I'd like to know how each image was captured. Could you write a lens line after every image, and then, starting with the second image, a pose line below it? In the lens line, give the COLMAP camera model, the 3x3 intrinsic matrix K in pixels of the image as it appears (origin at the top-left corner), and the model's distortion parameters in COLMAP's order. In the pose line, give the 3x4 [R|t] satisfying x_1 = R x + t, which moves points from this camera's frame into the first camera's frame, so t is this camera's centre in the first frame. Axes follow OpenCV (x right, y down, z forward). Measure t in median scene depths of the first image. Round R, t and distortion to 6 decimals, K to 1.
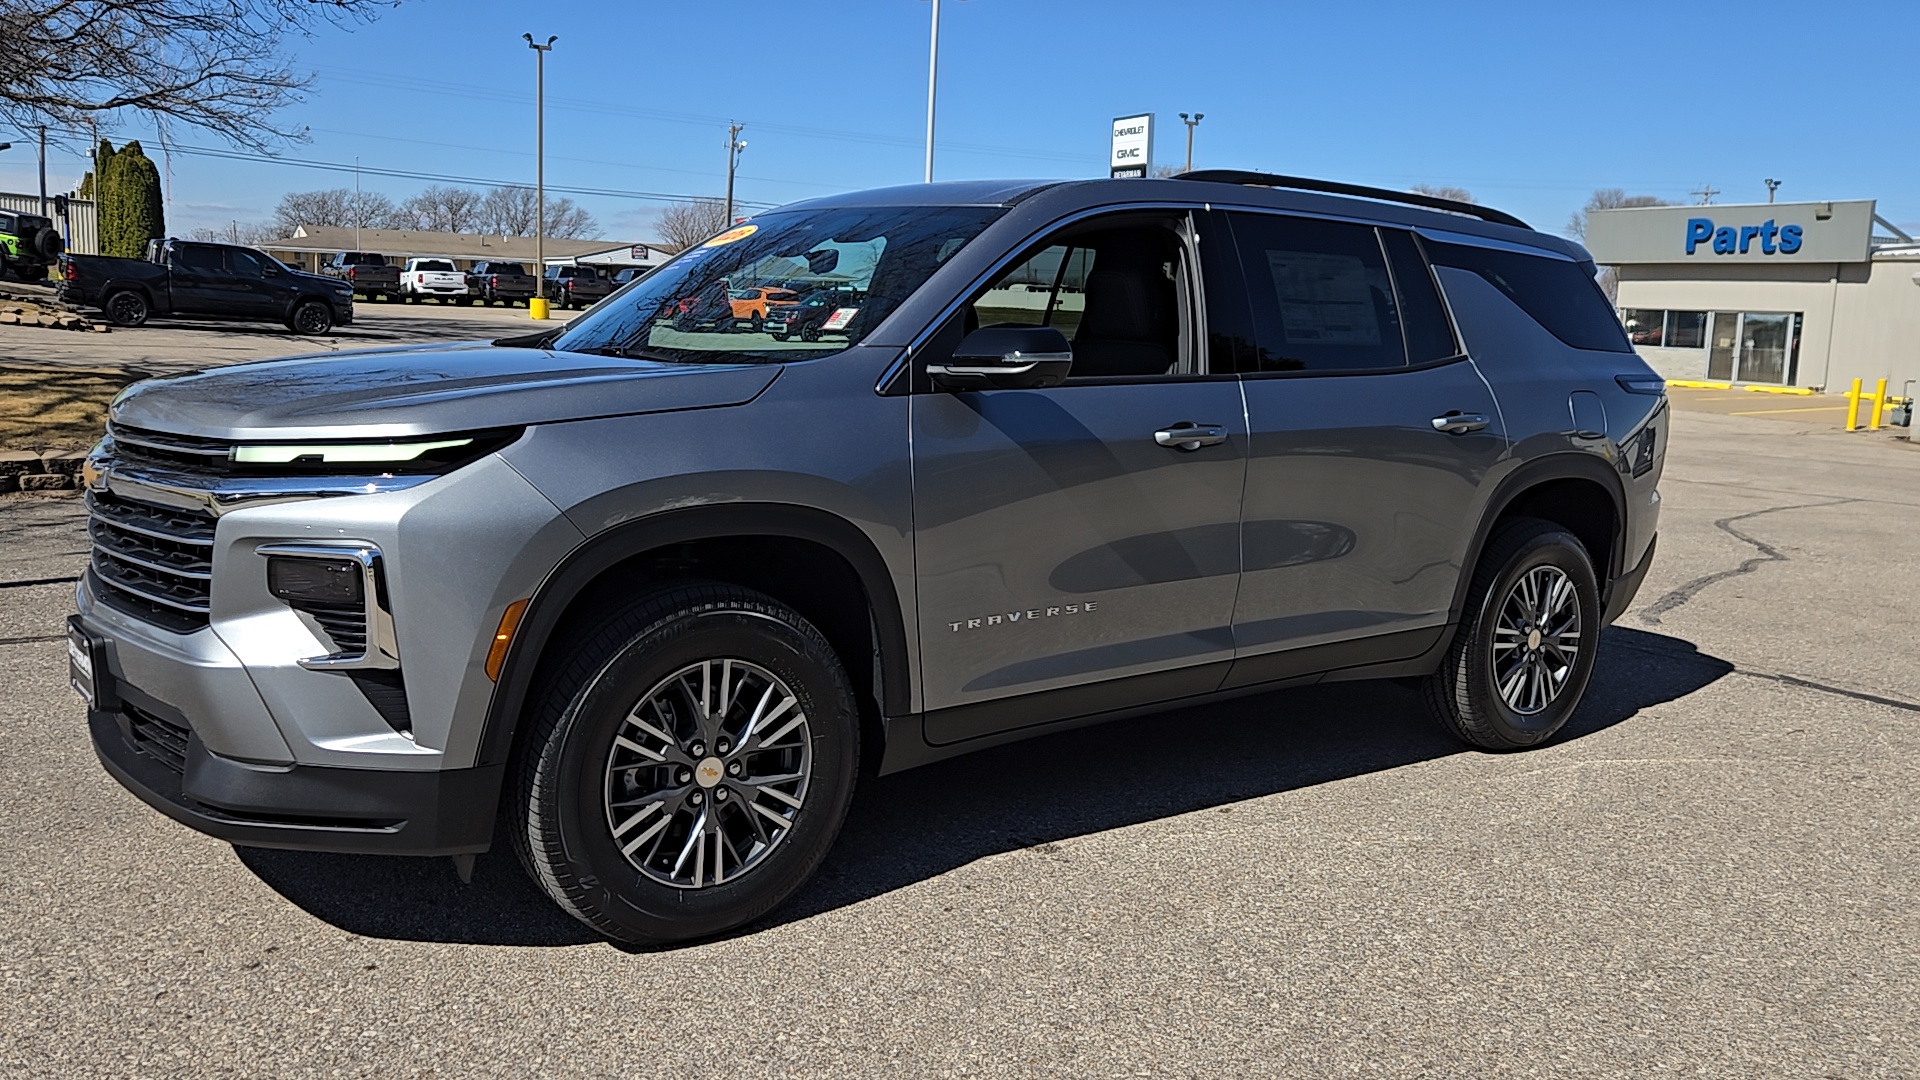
lens RADIAL K [[1578.1, 0, 954.2], [0, 1578.1, 540.9], [0, 0, 1]] dist [0.019828, -0.016587]
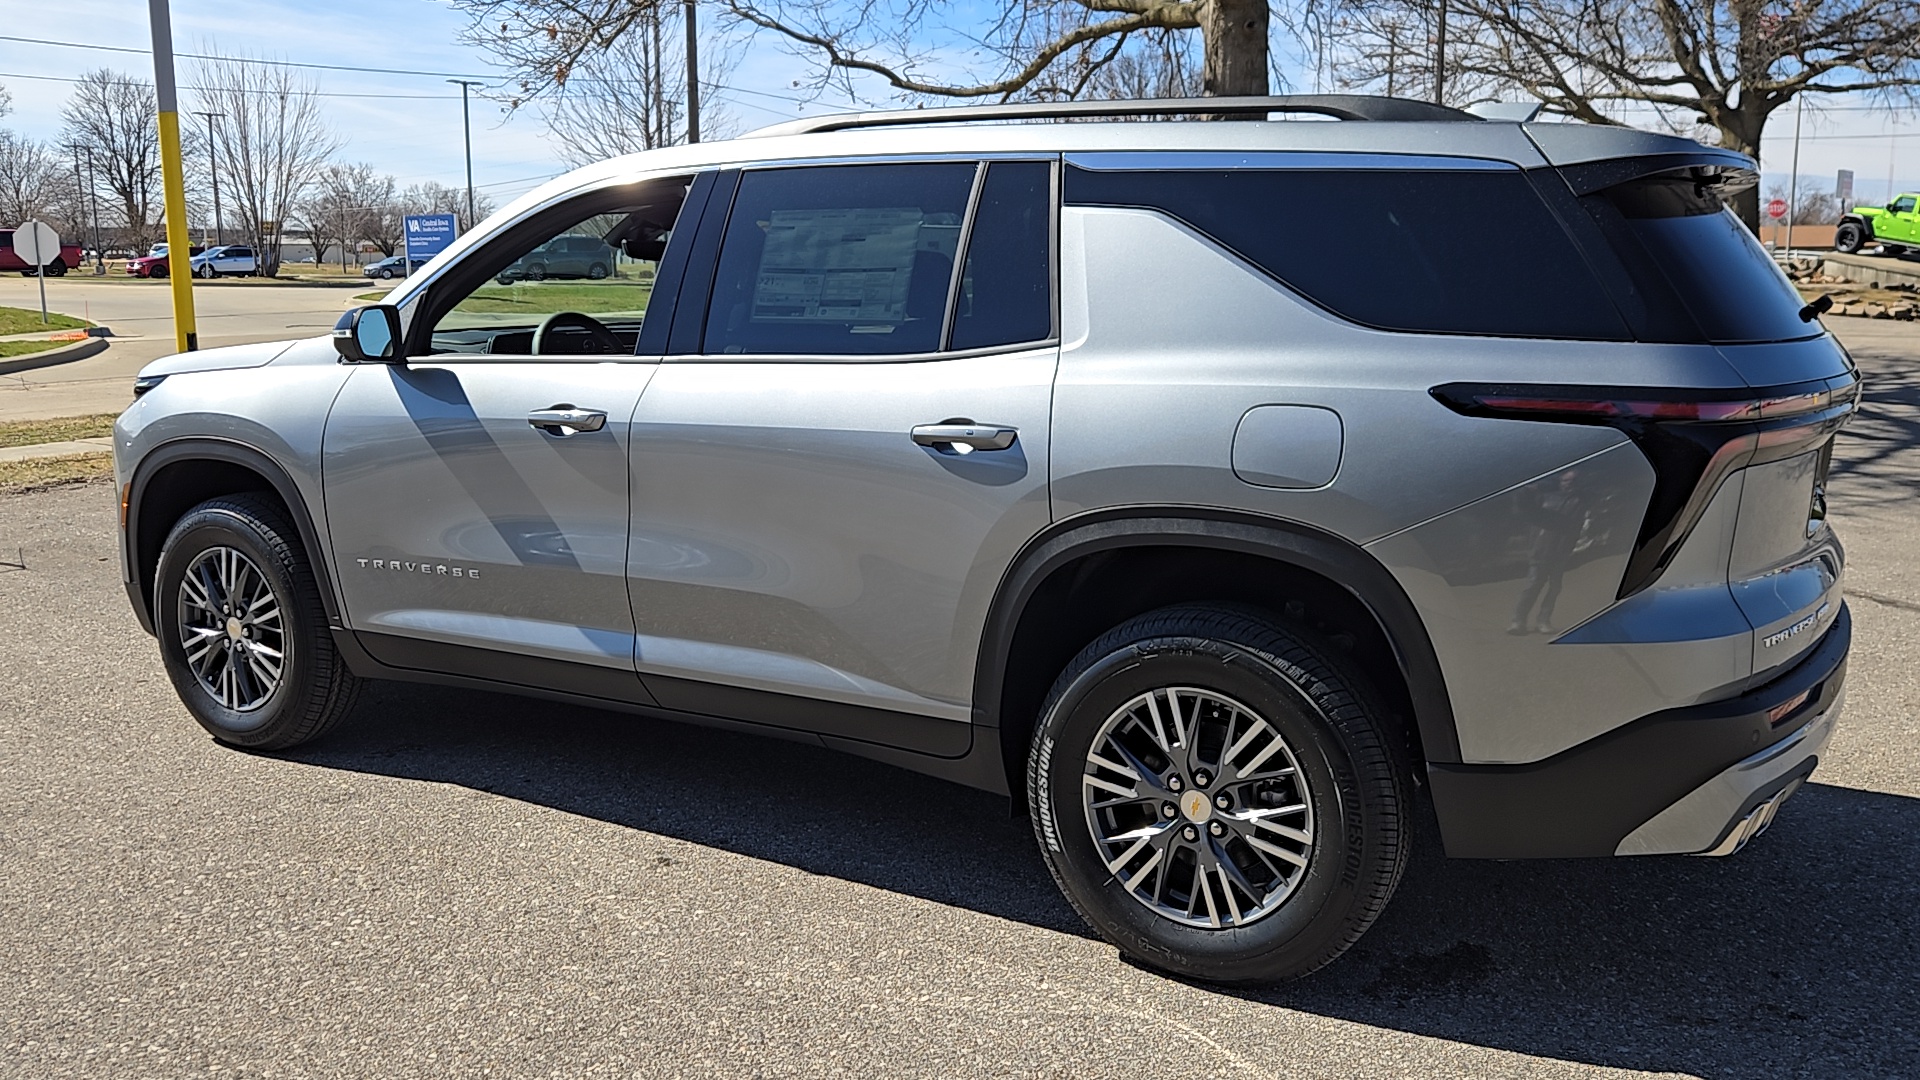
lens RADIAL K [[1578.1, 0, 954.2], [0, 1578.1, 540.9], [0, 0, 1]] dist [0.019828, -0.016587]
pose [[0.370110, 0.122303, -0.920902, 0.099070], [-0.117736, 0.989478, 0.084093, -0.008937], [0.921497, 0.077300, 0.380615, 0.075575]]
